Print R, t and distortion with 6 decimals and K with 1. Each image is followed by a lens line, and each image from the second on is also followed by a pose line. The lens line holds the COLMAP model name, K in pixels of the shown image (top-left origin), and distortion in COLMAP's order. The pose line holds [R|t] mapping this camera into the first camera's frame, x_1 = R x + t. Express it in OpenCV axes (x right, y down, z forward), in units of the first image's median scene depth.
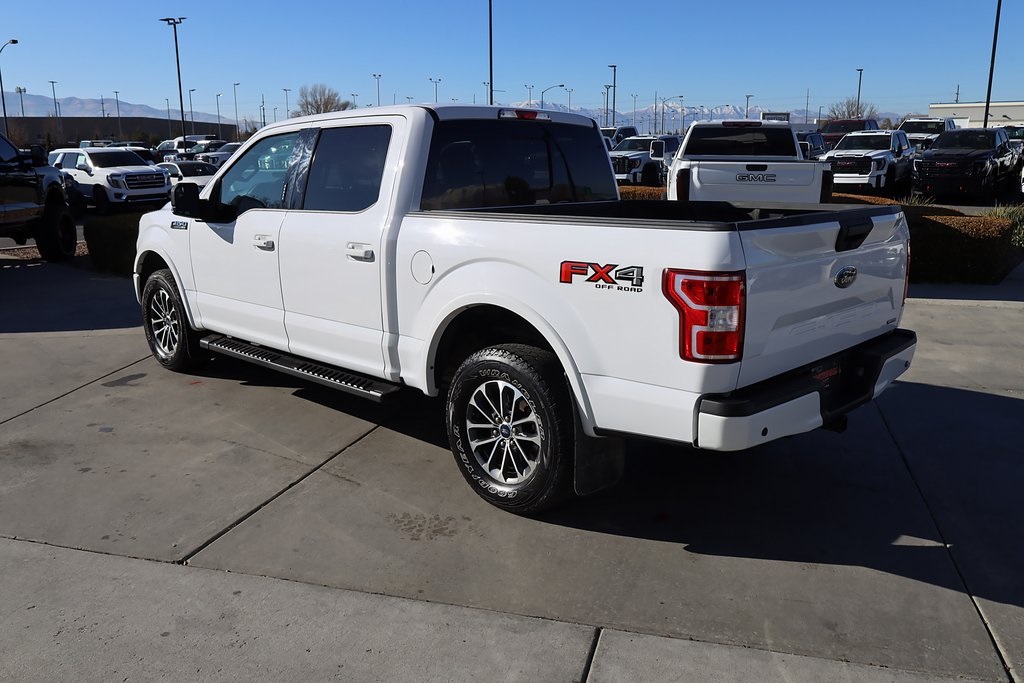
lens RADIAL K [[810.8, 0, 512.0], [0, 810.8, 341.5], [0, 0, 1]] dist [0.002171, -0.015620]
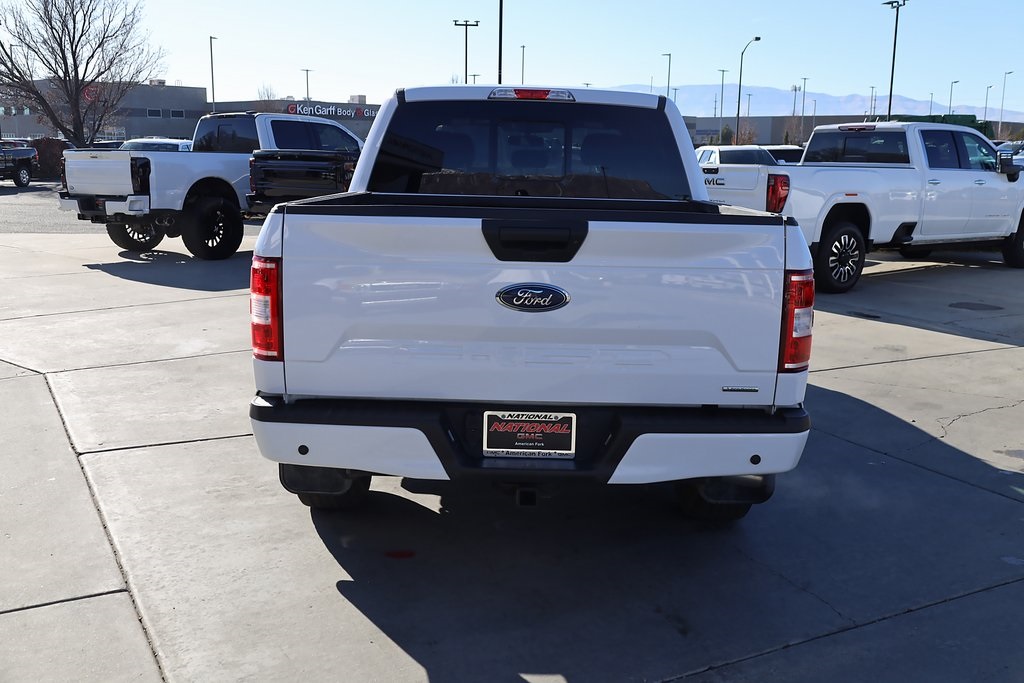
lens RADIAL K [[955.8, 0, 512.0], [0, 955.8, 341.5], [0, 0, 1]] dist [-0.005260, -0.014764]
pose [[0.684221, 0.154037, -0.712821, 0.928818], [-0.180360, 0.982817, 0.039258, -0.064227], [0.706620, 0.101703, 0.700246, 0.347833]]
